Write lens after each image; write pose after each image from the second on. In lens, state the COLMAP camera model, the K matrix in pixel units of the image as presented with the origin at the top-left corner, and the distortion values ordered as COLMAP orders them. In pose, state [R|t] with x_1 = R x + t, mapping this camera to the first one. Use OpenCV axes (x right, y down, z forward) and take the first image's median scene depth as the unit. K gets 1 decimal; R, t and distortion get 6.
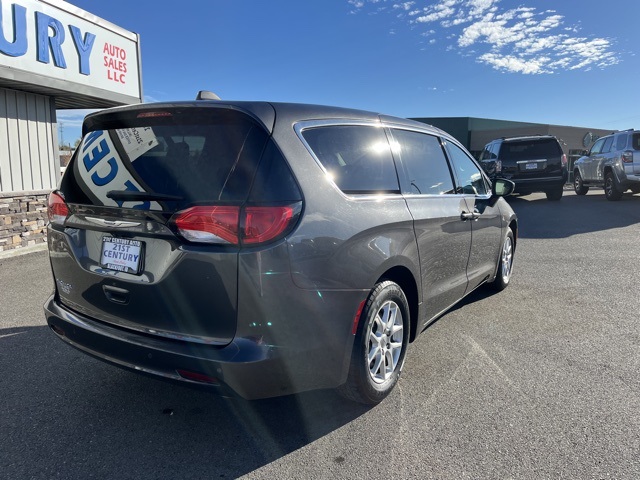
lens RADIAL K [[479.9, 0, 322.2], [0, 479.9, 233.0], [0, 0, 1]] dist [0.079536, -0.109721]
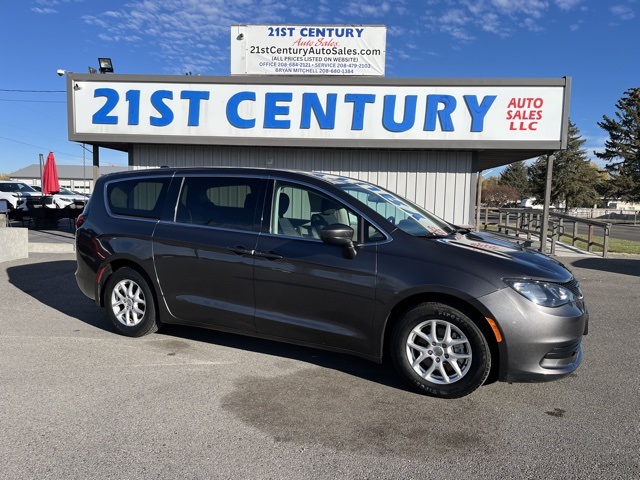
lens RADIAL K [[483.9, 0, 320.0], [0, 483.9, 240.0], [0, 0, 1]] dist [0.060849, -0.068916]
pose [[0.101996, 0.089289, -0.990770, 0.696585], [-0.162213, 0.984126, 0.071991, -0.085316], [0.981470, 0.153372, 0.114861, 0.521826]]
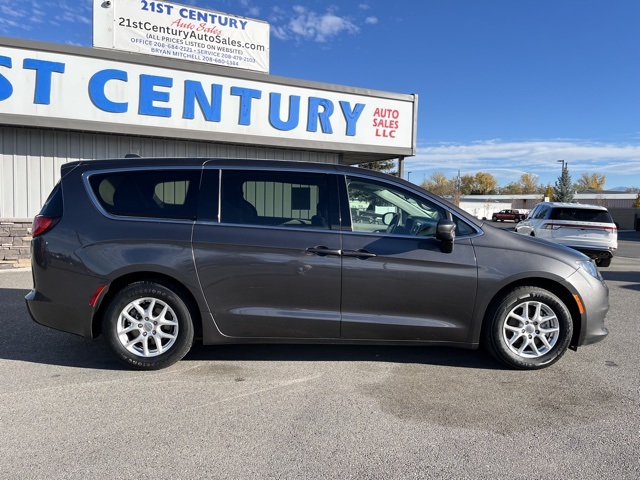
lens RADIAL K [[479.9, 0, 322.2], [0, 479.9, 233.0], [0, 0, 1]] dist [0.079536, -0.109721]
pose [[0.580909, 0.065026, -0.811367, 0.547668], [-0.135628, 0.990601, -0.017714, -0.029513], [0.802590, 0.120335, 0.584268, 0.205643]]
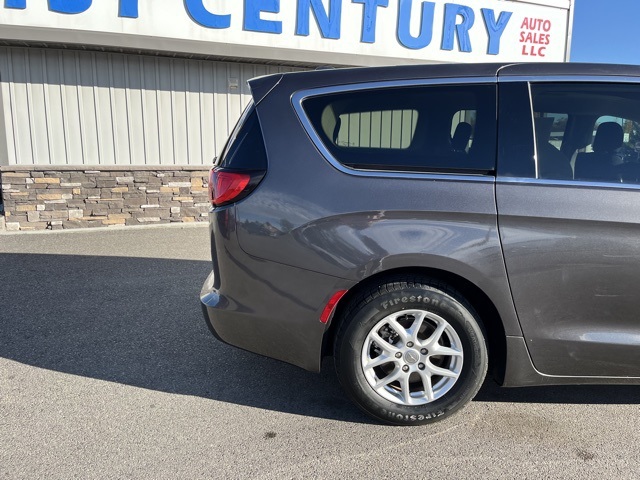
lens RADIAL K [[479.9, 0, 322.2], [0, 479.9, 233.0], [0, 0, 1]] dist [0.079536, -0.109721]
pose [[0.521759, 0.164165, -0.837148, 0.254542], [-0.129484, 0.985180, 0.112492, -0.019461], [0.843209, 0.049704, 0.535284, 0.157073]]
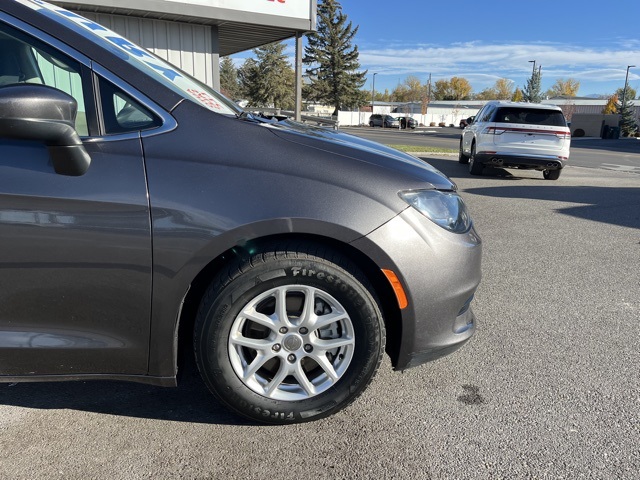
lens RADIAL K [[479.9, 0, 322.2], [0, 479.9, 233.0], [0, 0, 1]] dist [0.079536, -0.109721]
pose [[0.623641, 0.212600, -0.752245, 0.436882], [-0.138993, 0.977130, 0.160927, -0.059259], [0.769255, 0.004196, 0.638928, 0.560881]]
